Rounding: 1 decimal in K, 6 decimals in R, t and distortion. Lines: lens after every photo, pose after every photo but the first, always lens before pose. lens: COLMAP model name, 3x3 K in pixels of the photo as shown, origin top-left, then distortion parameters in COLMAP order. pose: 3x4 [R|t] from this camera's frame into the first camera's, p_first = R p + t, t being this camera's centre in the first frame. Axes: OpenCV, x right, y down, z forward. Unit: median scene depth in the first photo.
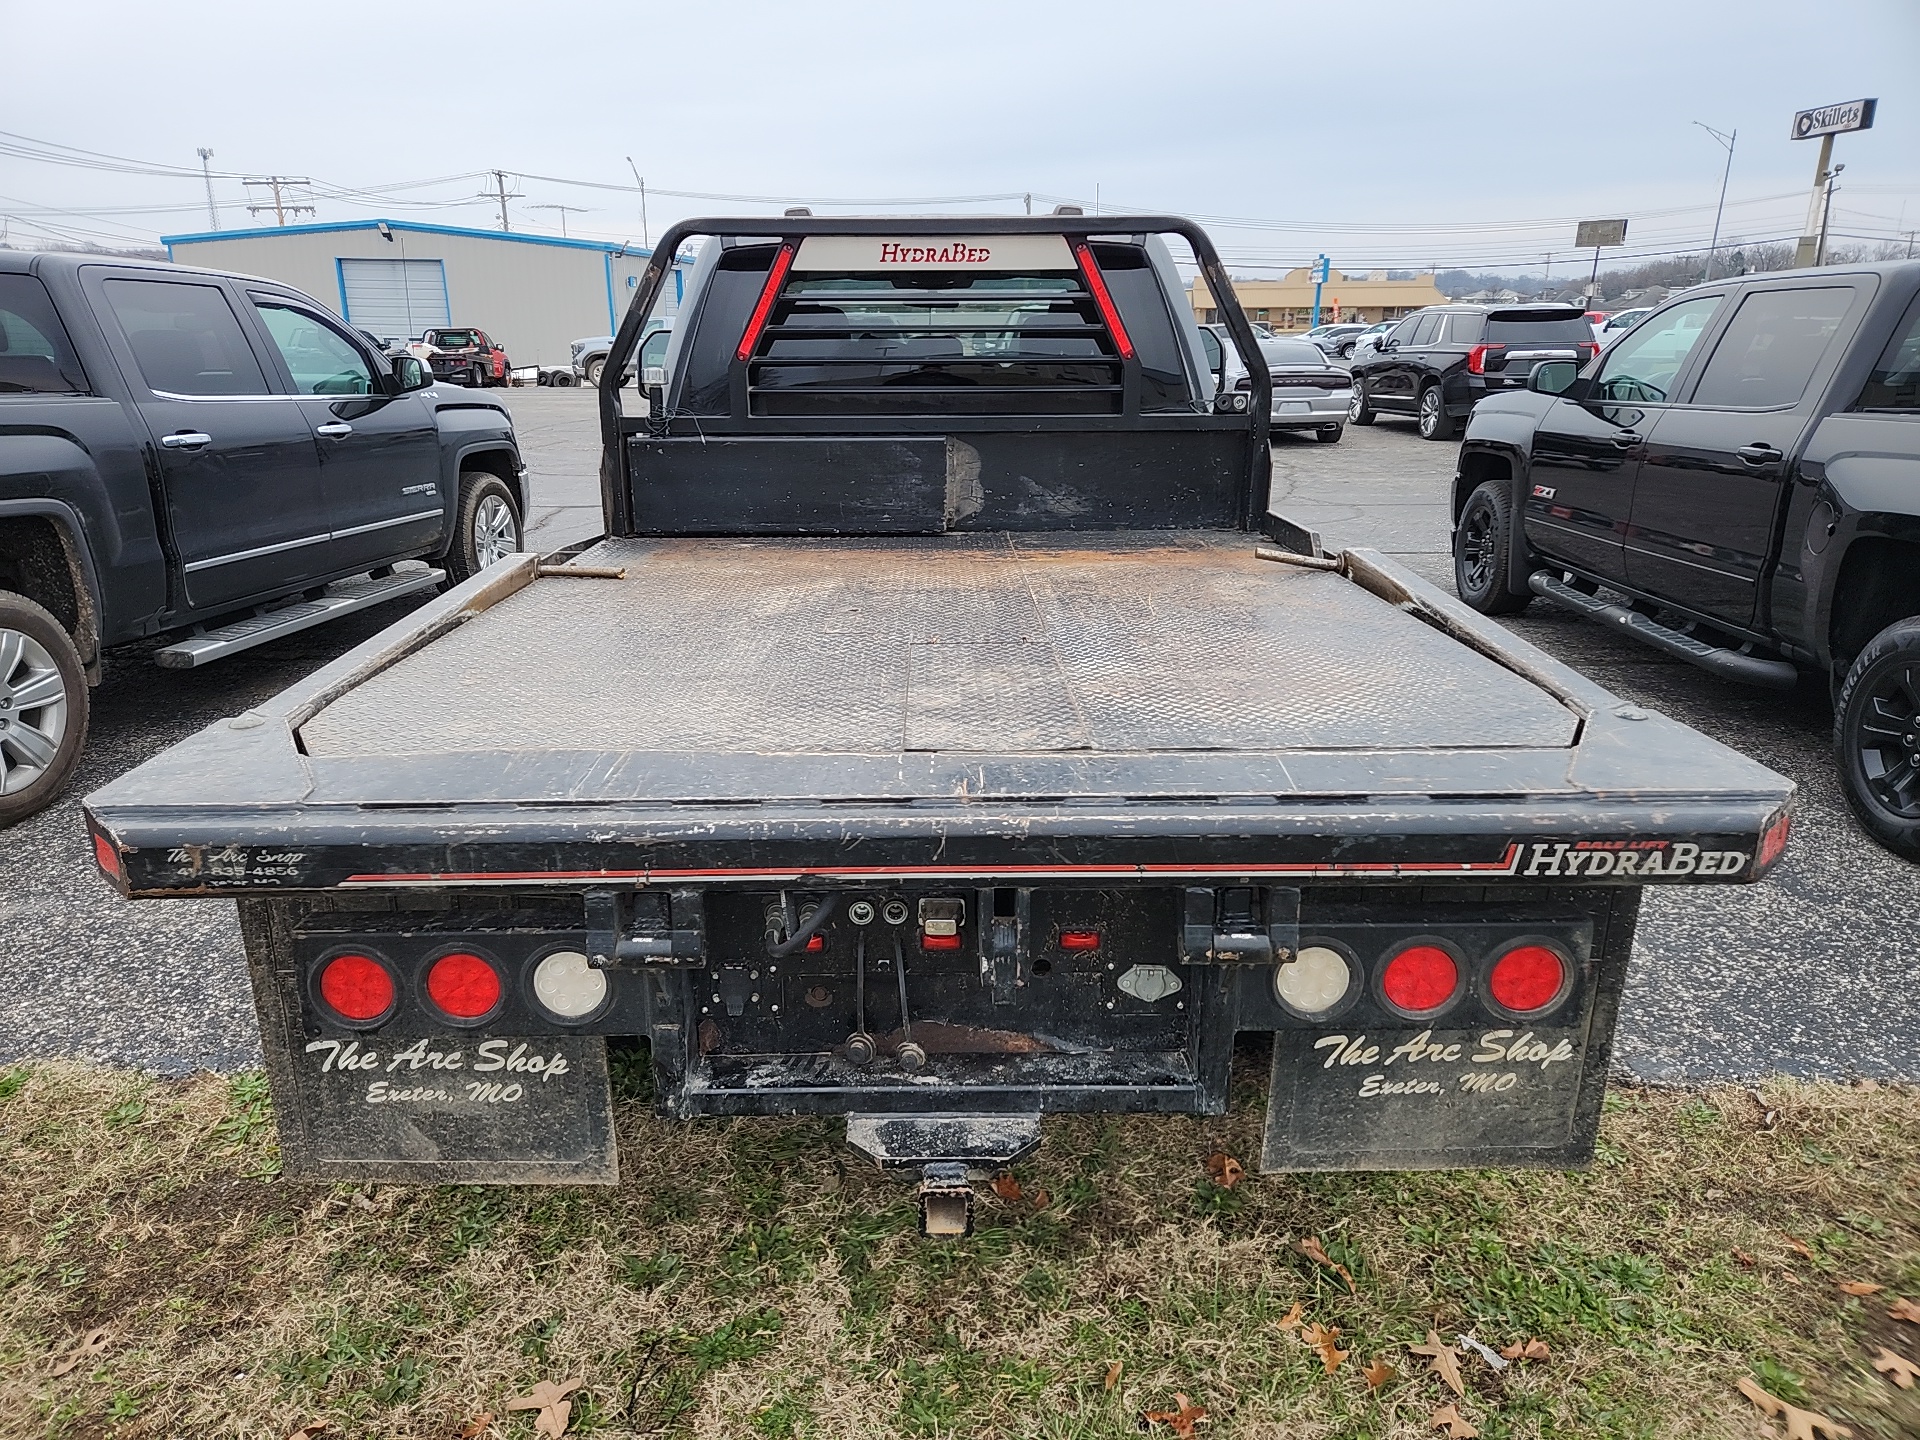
lens RADIAL K [[1277.6, 0, 938.9], [0, 1277.6, 722.5], [0, 0, 1]] dist [0.035918, -0.005205]
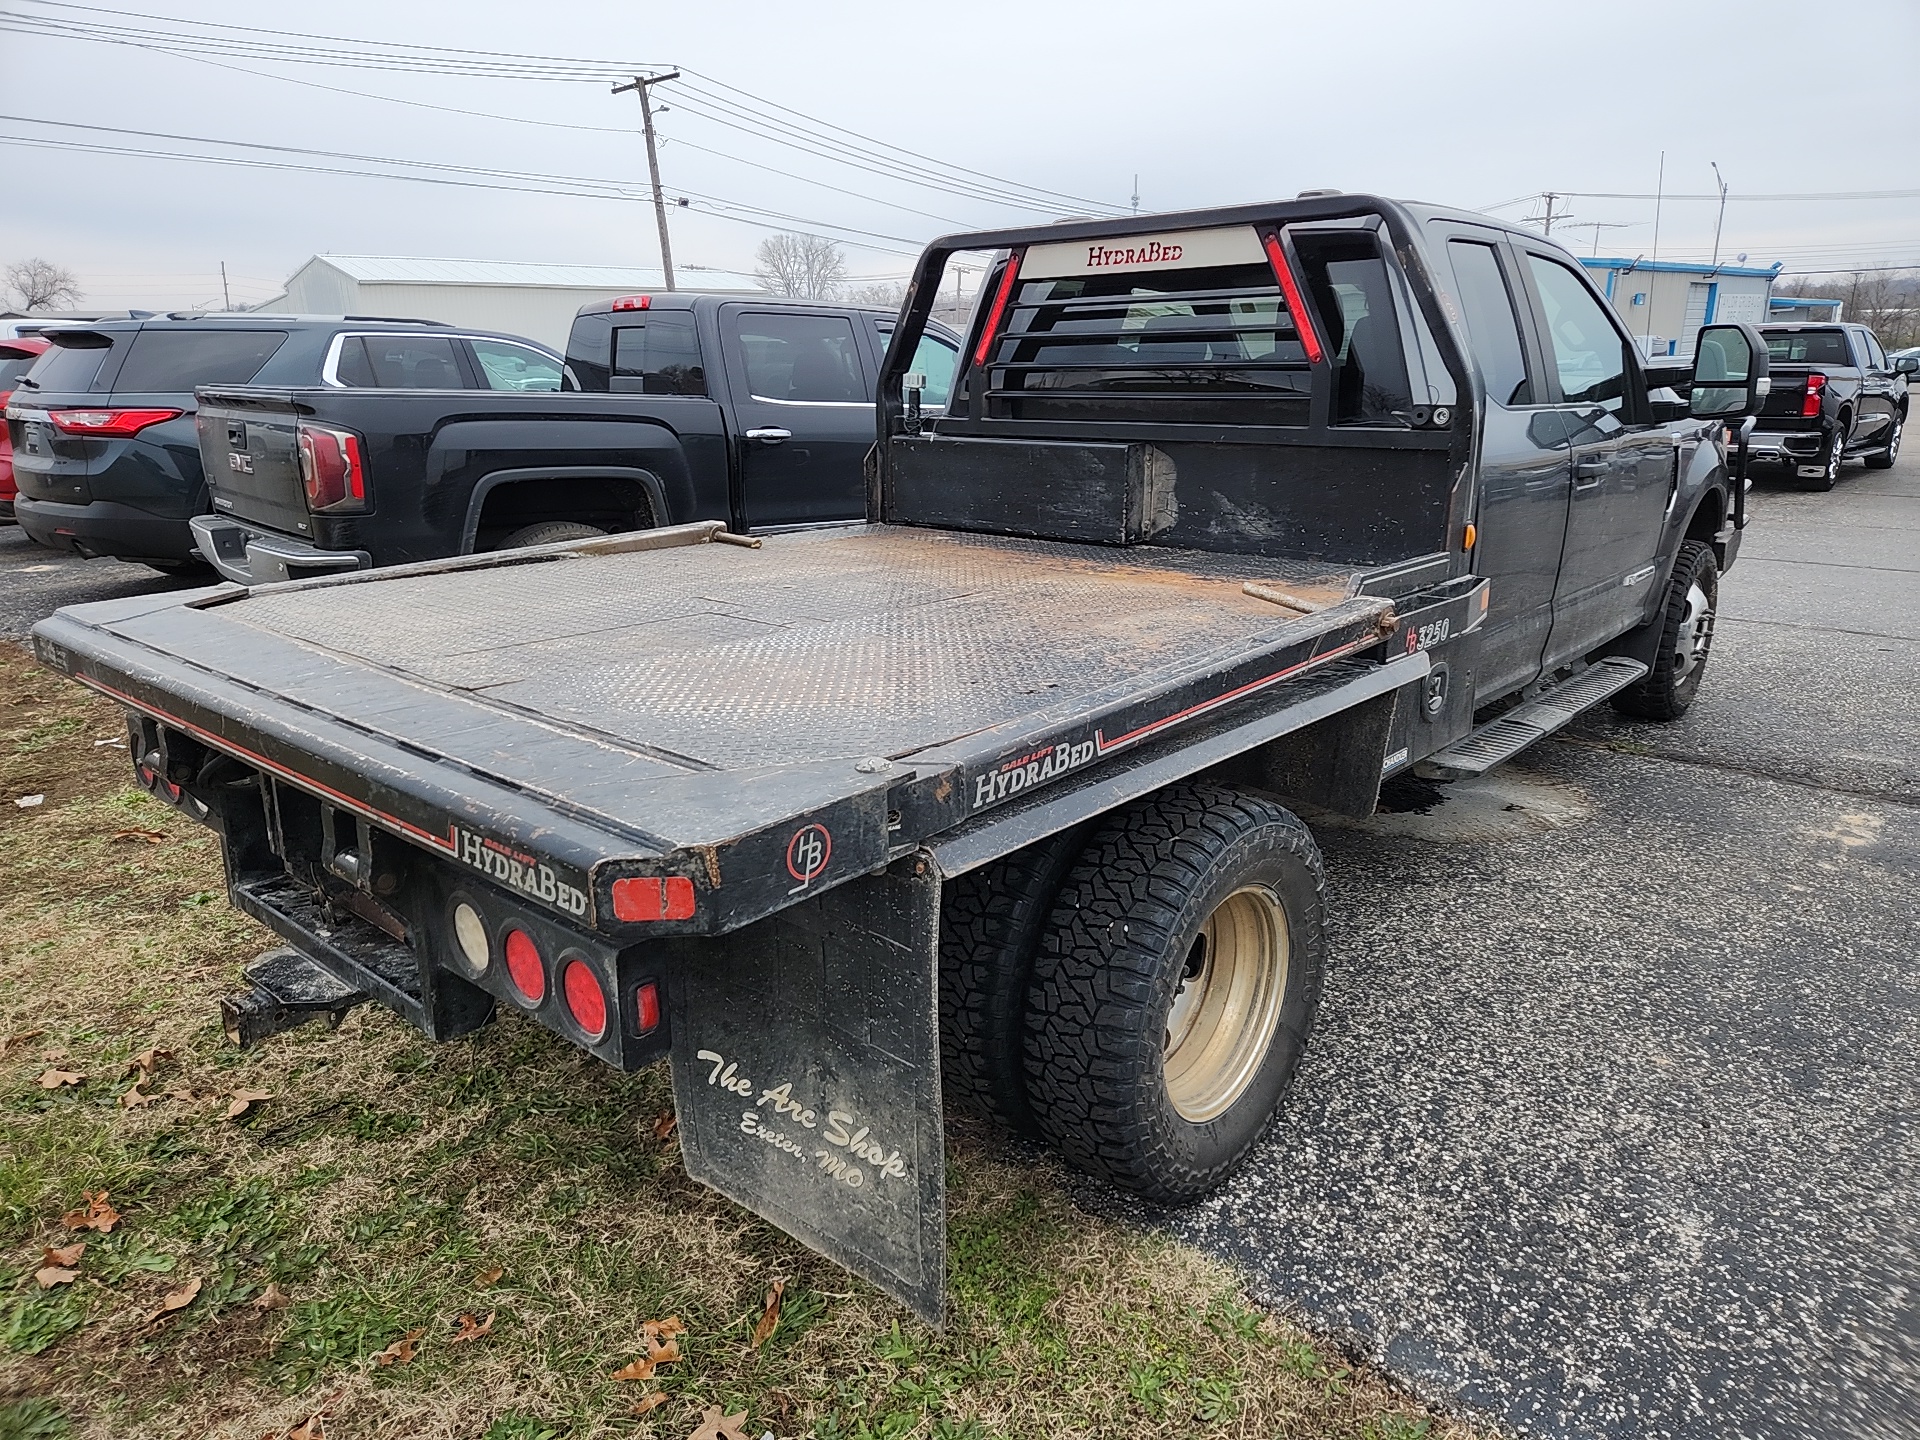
lens RADIAL K [[1277.6, 0, 964.5], [0, 1277.6, 718.4], [0, 0, 1]] dist [0.035918, -0.005205]
pose [[0.746211, 0.175335, -0.642205, 0.559971], [-0.189908, 0.980672, 0.047079, -0.043528], [0.638047, 0.086830, 0.765086, 0.204344]]
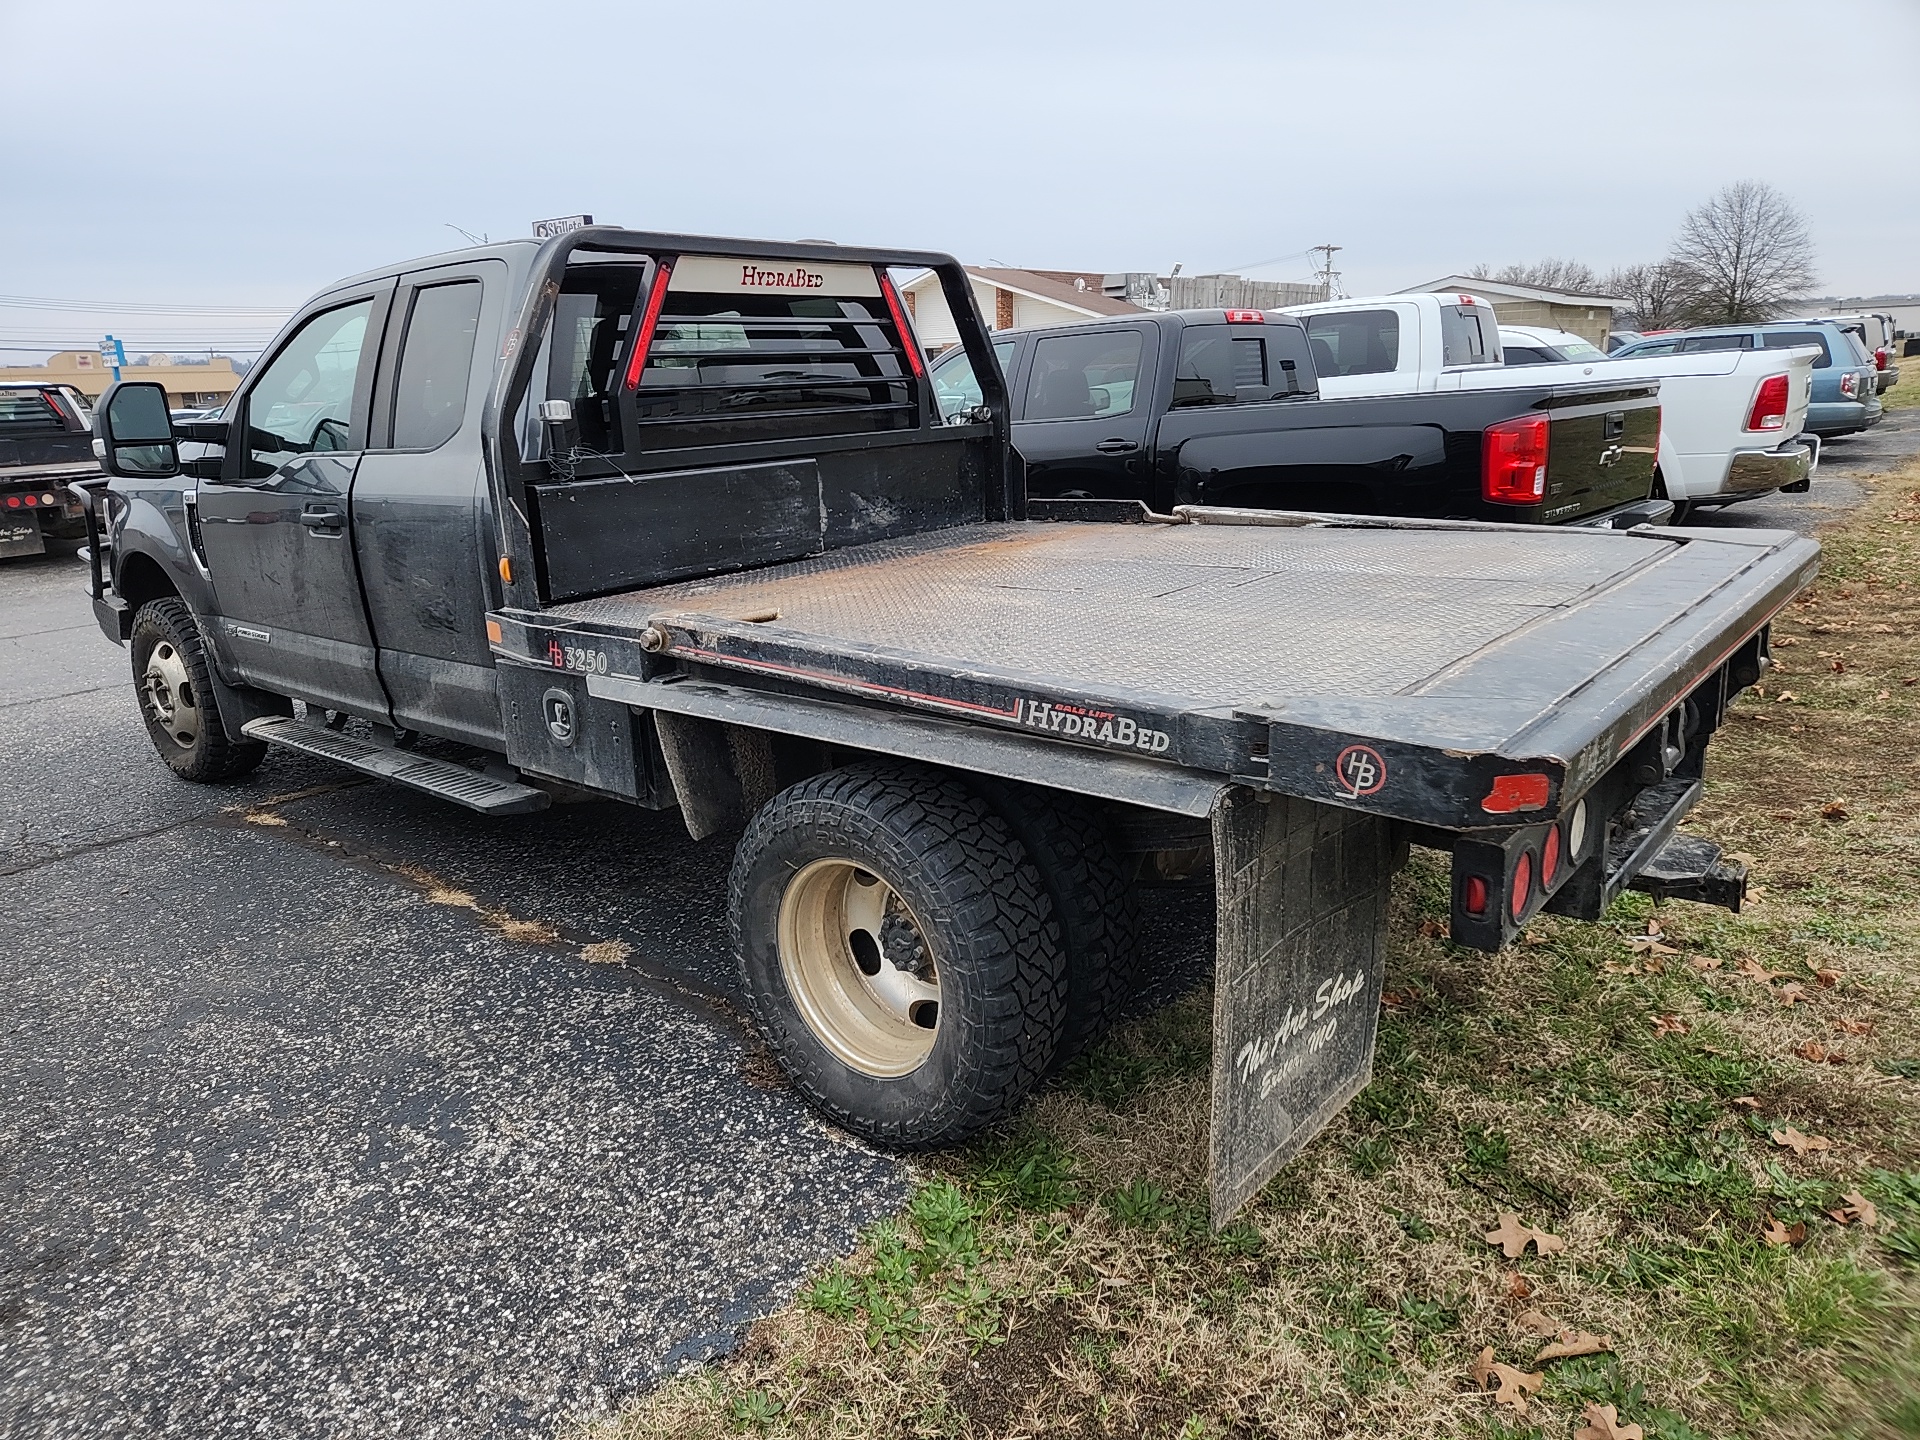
lens RADIAL K [[1277.6, 0, 959.6], [0, 1277.6, 711.3], [0, 0, 1]] dist [0.035918, -0.005205]
pose [[0.644357, -0.215853, 0.733629, -0.695554], [0.266125, 0.962667, 0.049501, -0.050544], [-0.716925, 0.163341, 0.677745, 0.266974]]
